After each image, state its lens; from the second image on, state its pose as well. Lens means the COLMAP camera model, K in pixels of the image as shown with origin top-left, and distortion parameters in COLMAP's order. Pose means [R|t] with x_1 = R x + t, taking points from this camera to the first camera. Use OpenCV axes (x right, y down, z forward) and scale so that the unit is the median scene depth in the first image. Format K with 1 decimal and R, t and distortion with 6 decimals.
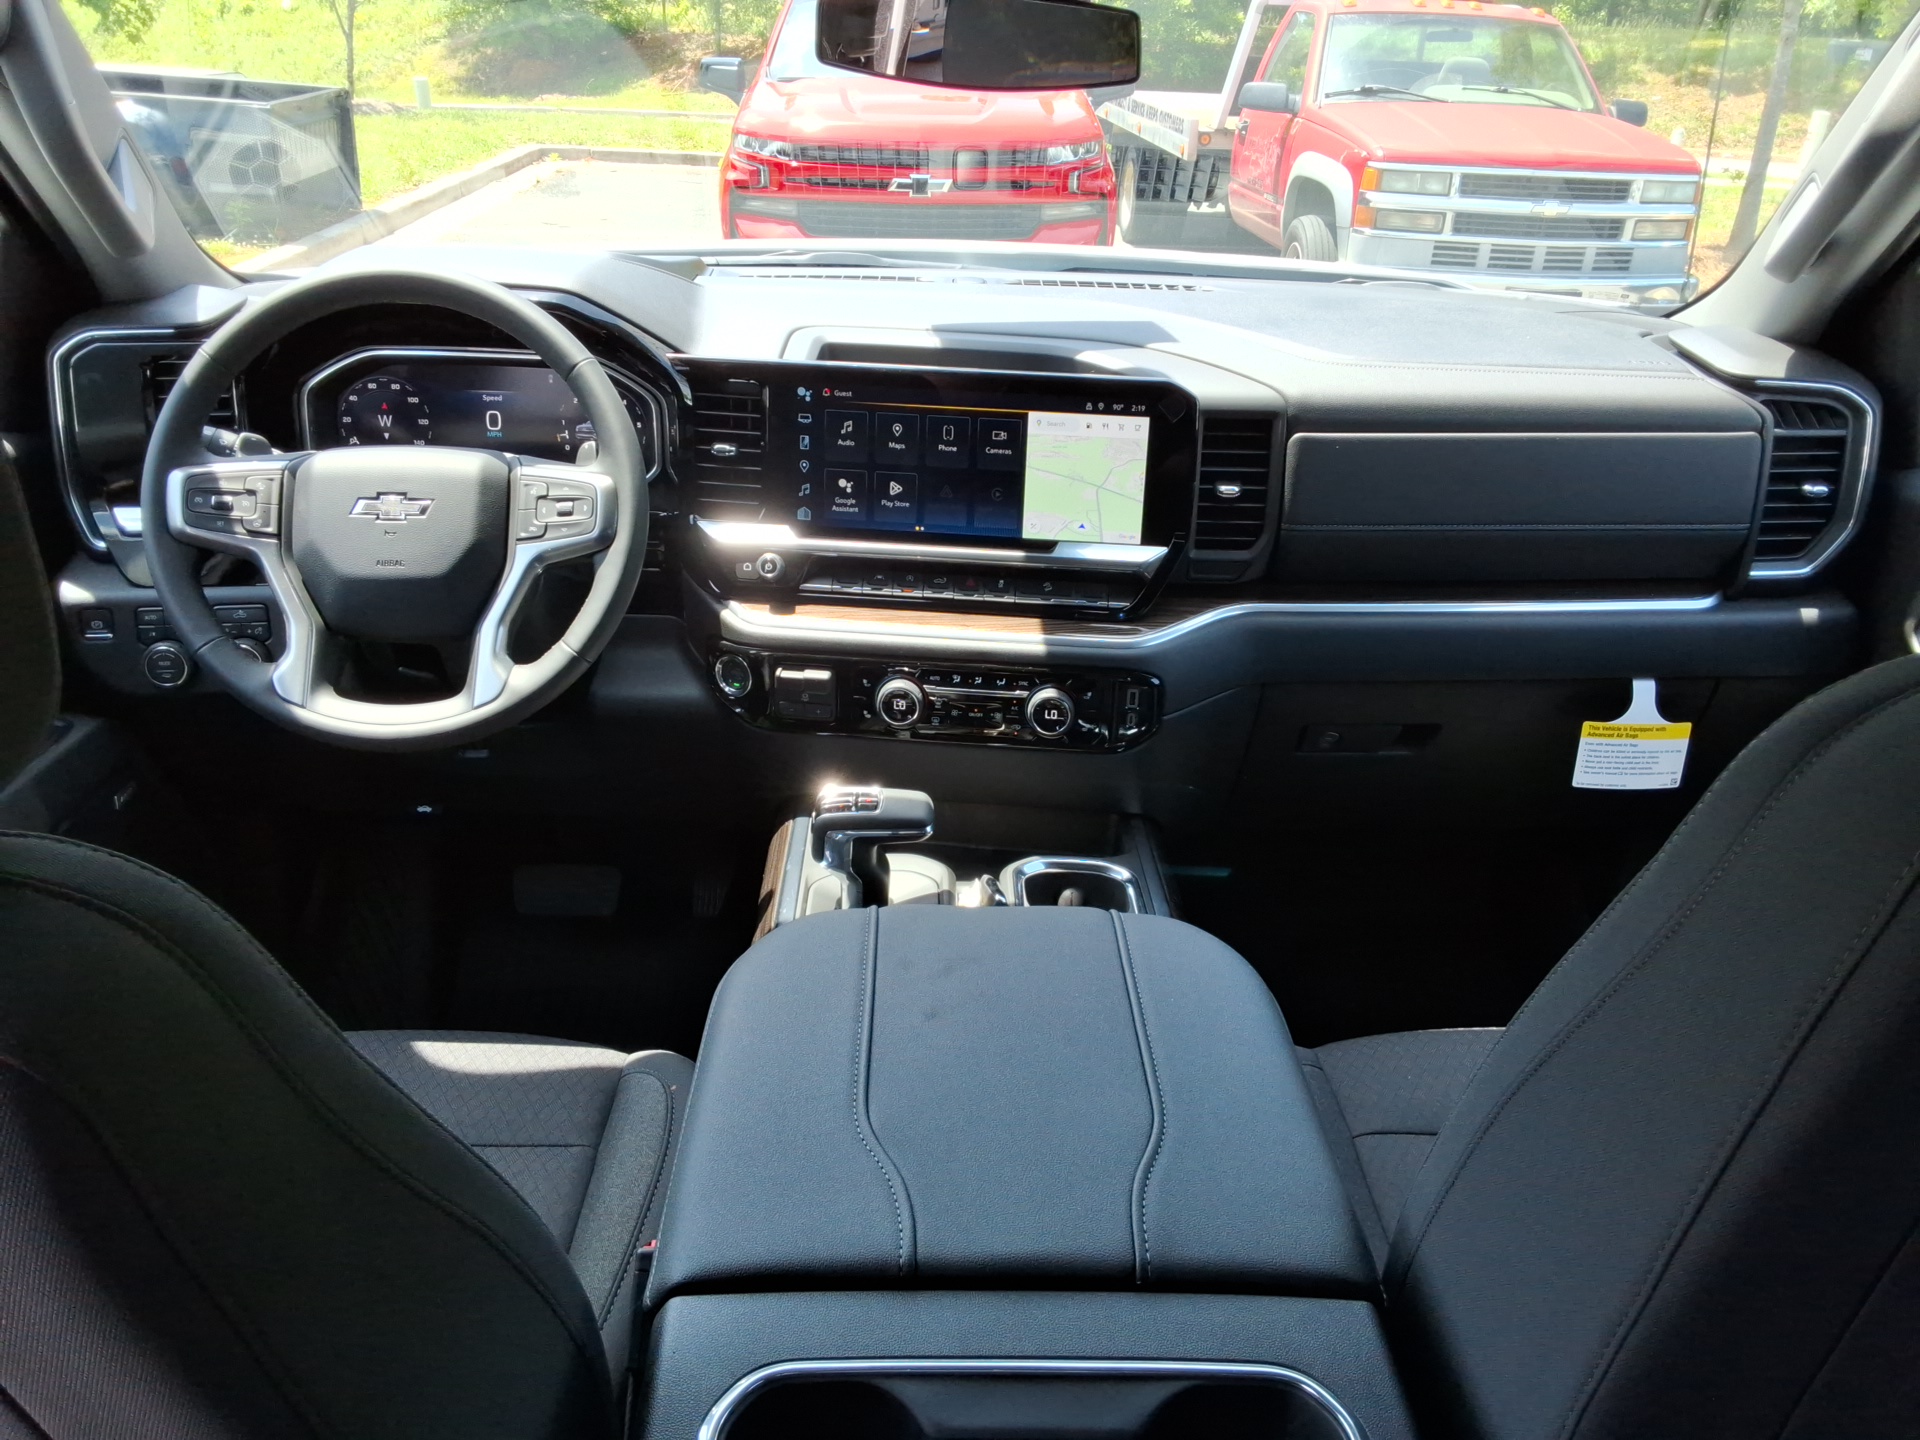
lens RADIAL K [[1554.2, 0, 942.3], [0, 1554.2, 713.3], [0, 0, 1]] dist [0.110774, -0.164919]
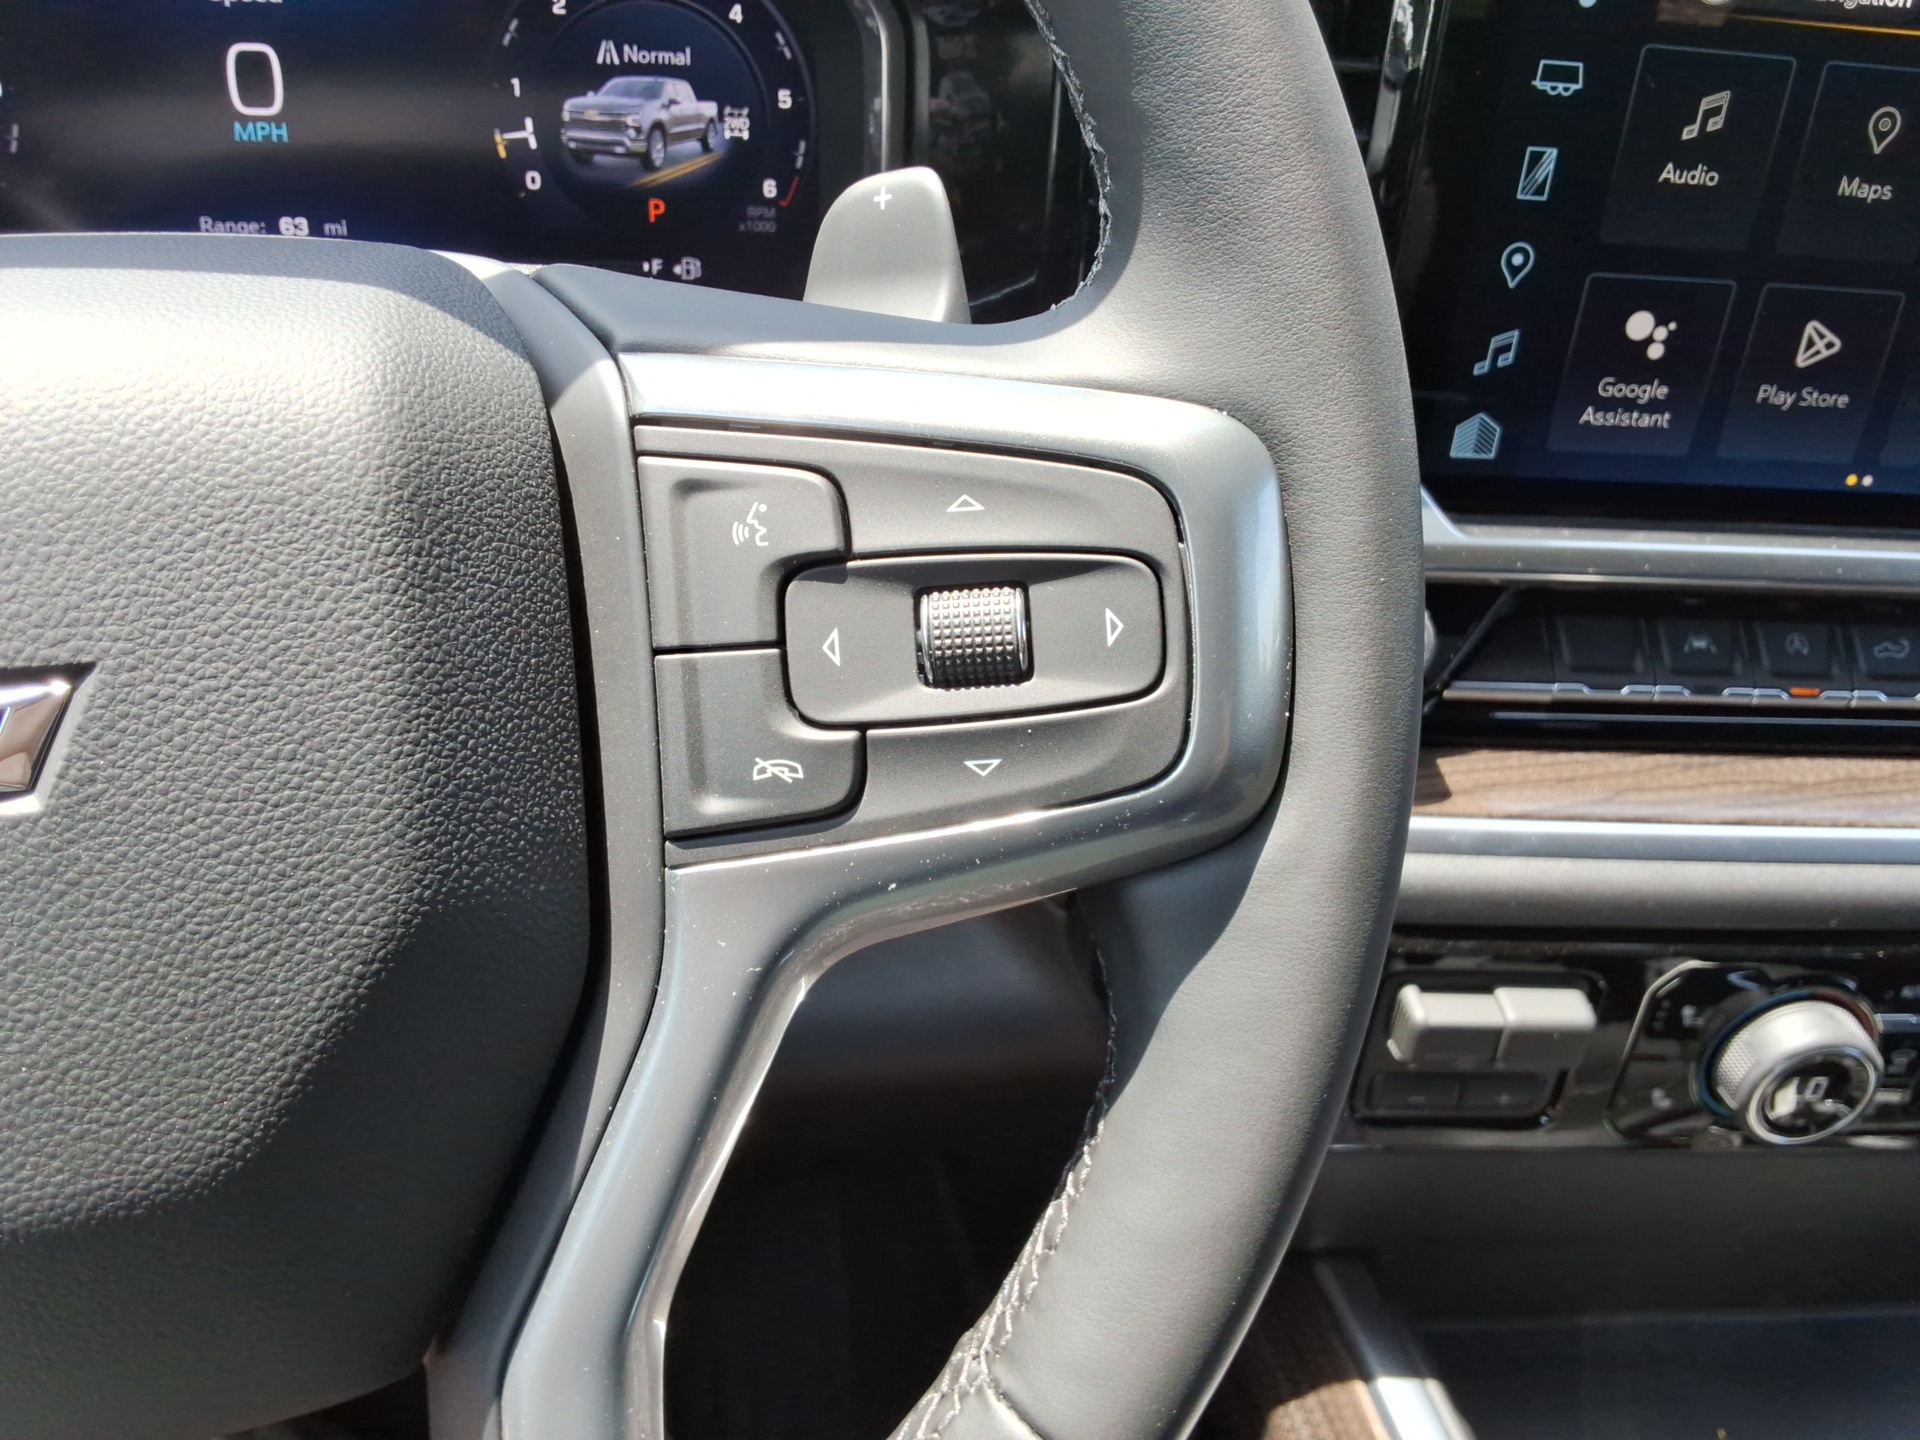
lens RADIAL K [[1554.2, 0, 962.7], [0, 1554.2, 698.2], [0, 0, 1]] dist [0.110774, -0.164919]
pose [[0.977702, -0.059275, 0.201457, -0.244939], [0.024751, 0.985176, 0.169750, -0.135275], [-0.208532, -0.160978, 0.964676, 0.755095]]
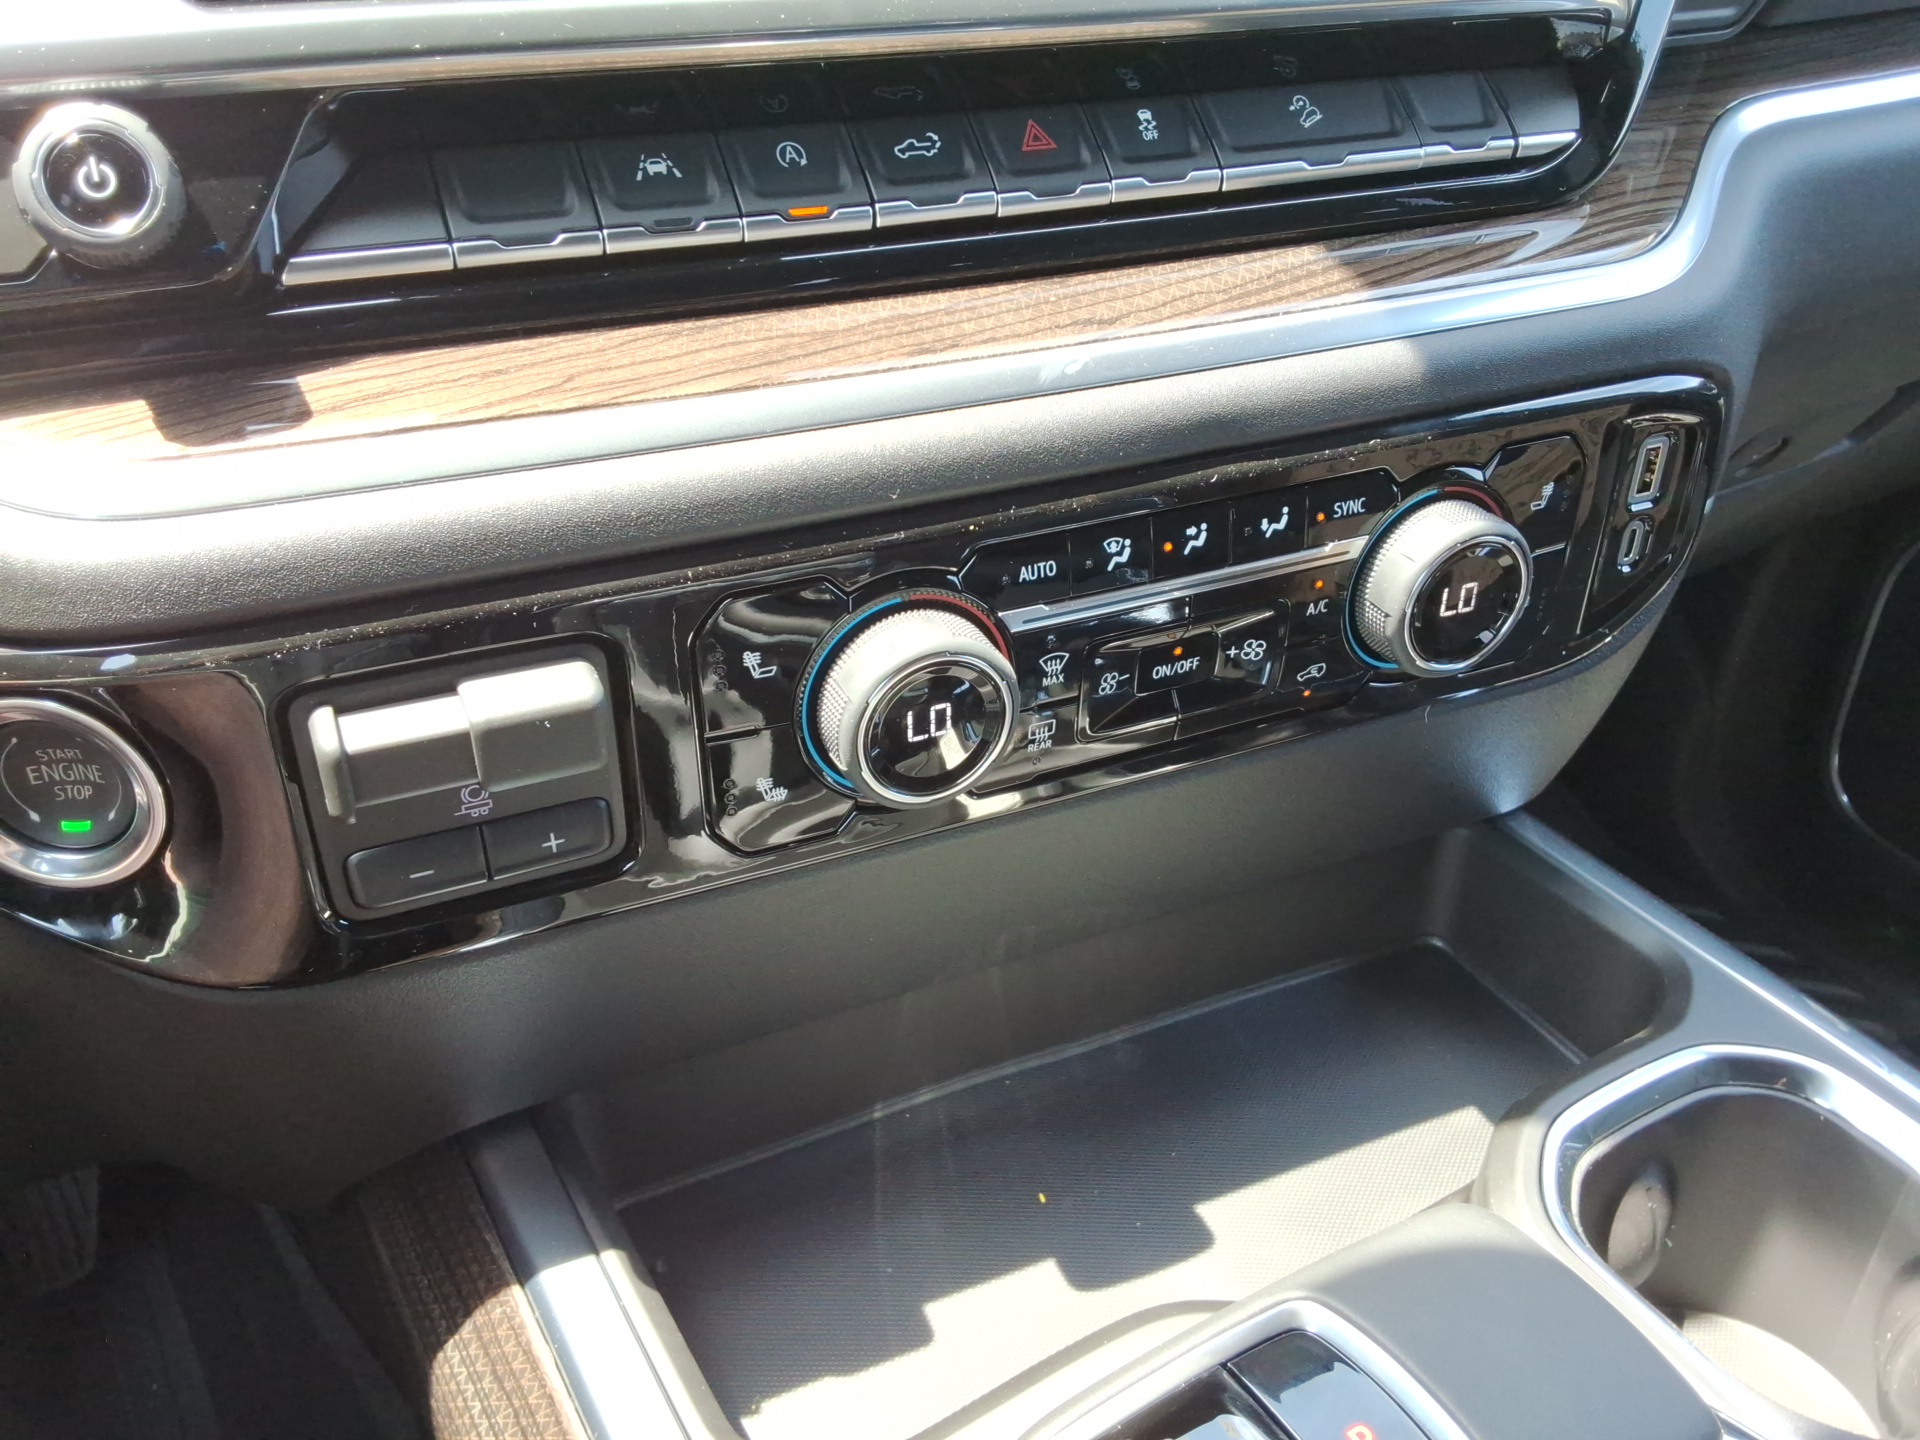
lens RADIAL K [[1554.2, 0, 965.7], [0, 1554.2, 712.4], [0, 0, 1]] dist [0.110774, -0.164919]
pose [[0.853331, -0.282794, 0.438012, -0.124109], [0.202391, 0.953908, 0.221578, -0.056758], [-0.480484, -0.100430, 0.871234, 0.800474]]
